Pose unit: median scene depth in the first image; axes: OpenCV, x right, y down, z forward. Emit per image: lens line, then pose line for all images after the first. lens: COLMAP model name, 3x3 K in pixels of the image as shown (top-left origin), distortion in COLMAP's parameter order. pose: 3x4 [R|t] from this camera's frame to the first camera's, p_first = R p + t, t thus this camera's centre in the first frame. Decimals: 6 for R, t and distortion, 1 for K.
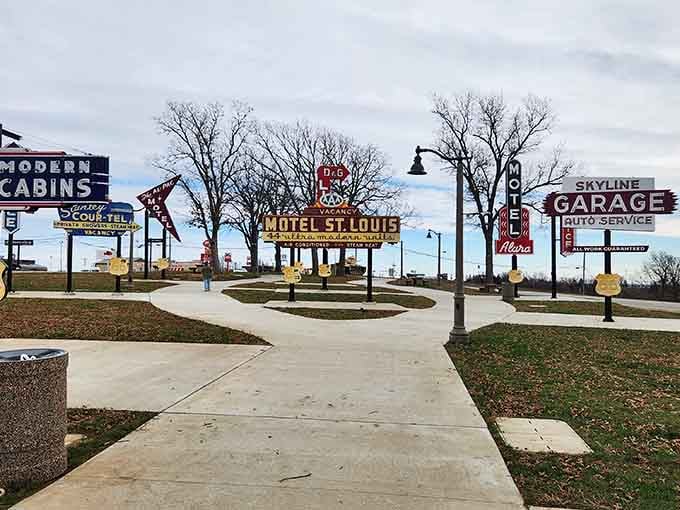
lens RADIAL K [[428.2, 0, 340.0], [0, 428.2, 255.0], [0, 0, 1]] dist [0.044076, -0.001801]
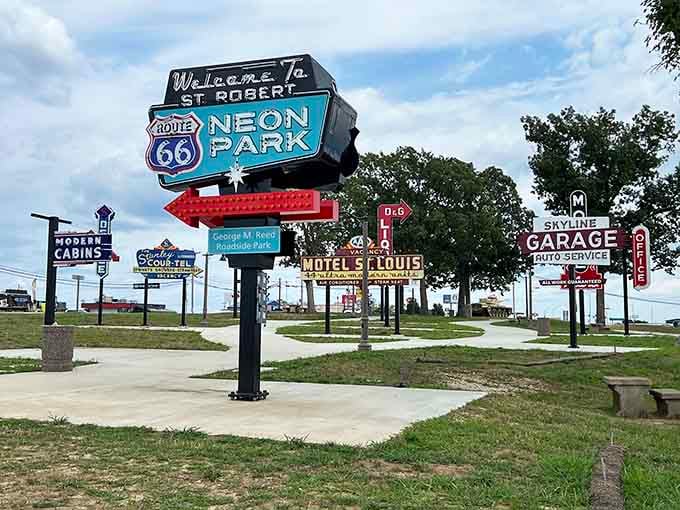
lens RADIAL K [[428.2, 0, 340.0], [0, 428.2, 255.0], [0, 0, 1]] dist [0.044076, -0.001801]
pose [[0.985550, -0.028819, -0.166913, 0.124487], [0.014048, 0.995932, -0.089011, 0.004036], [0.168799, 0.085381, 0.981946, -0.100516]]
